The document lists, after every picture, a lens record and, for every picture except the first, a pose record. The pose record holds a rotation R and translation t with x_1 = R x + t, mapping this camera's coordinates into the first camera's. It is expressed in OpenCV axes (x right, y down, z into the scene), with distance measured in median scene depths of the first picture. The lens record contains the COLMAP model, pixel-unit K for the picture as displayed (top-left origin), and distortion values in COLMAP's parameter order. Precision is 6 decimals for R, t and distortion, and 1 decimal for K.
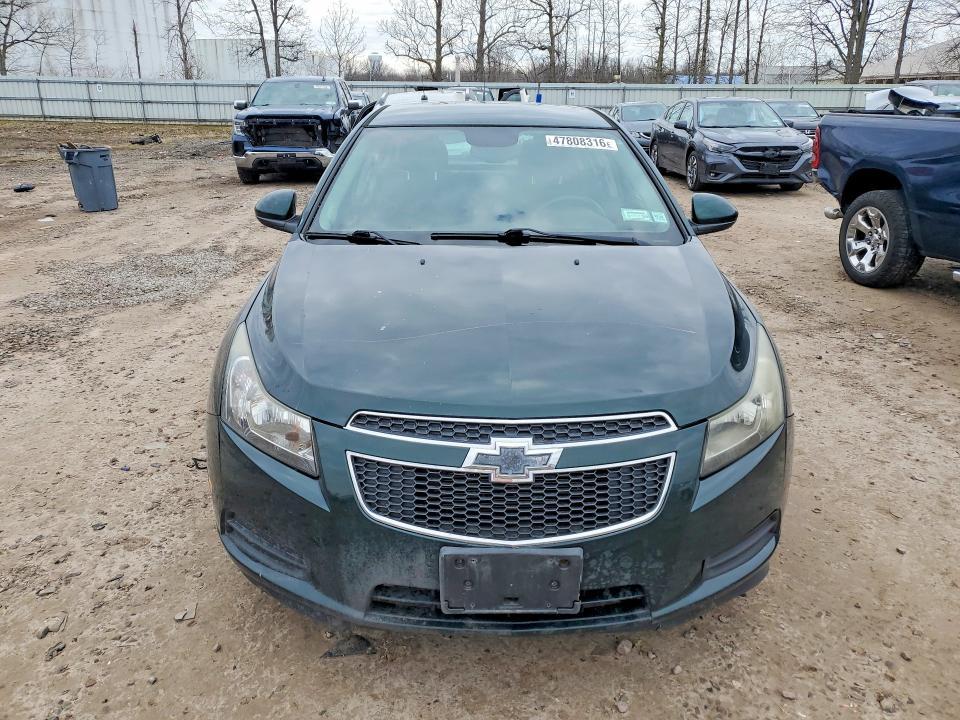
lens RADIAL K [[759.9, 0, 471.6], [0, 759.9, 355.7], [0, 0, 1]] dist [0.020507, -0.007839]
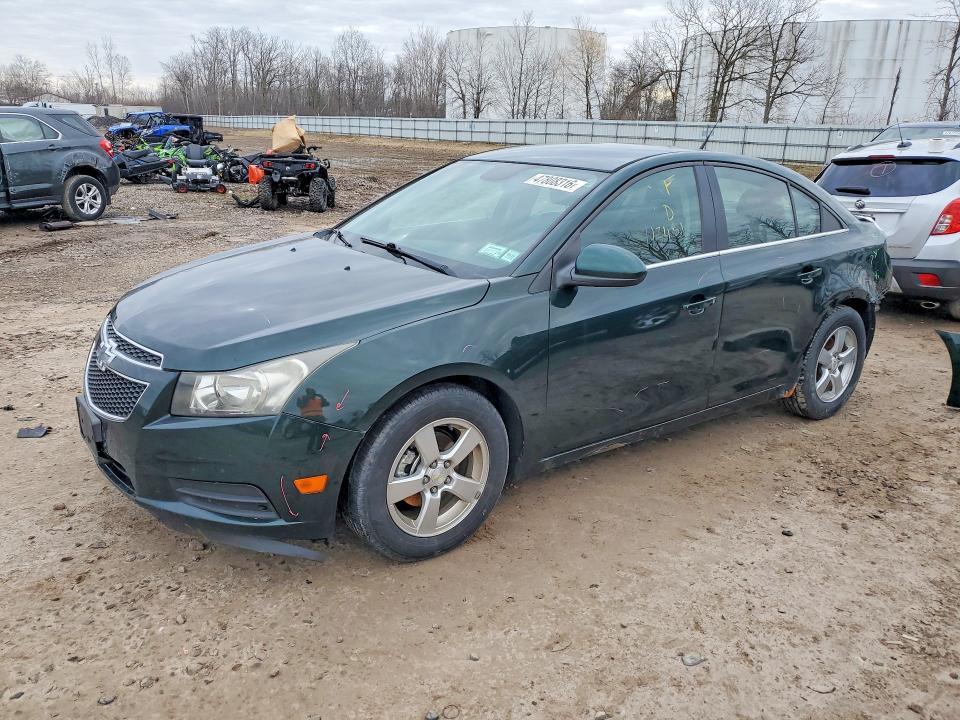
lens RADIAL K [[759.9, 0, 470.2], [0, 759.9, 362.7], [0, 0, 1]] dist [0.020507, -0.007839]
pose [[0.569296, 0.246052, -0.784449, 1.330157], [-0.283681, 0.954352, 0.093469, -0.159439], [0.771639, 0.169322, 0.613110, 0.483296]]
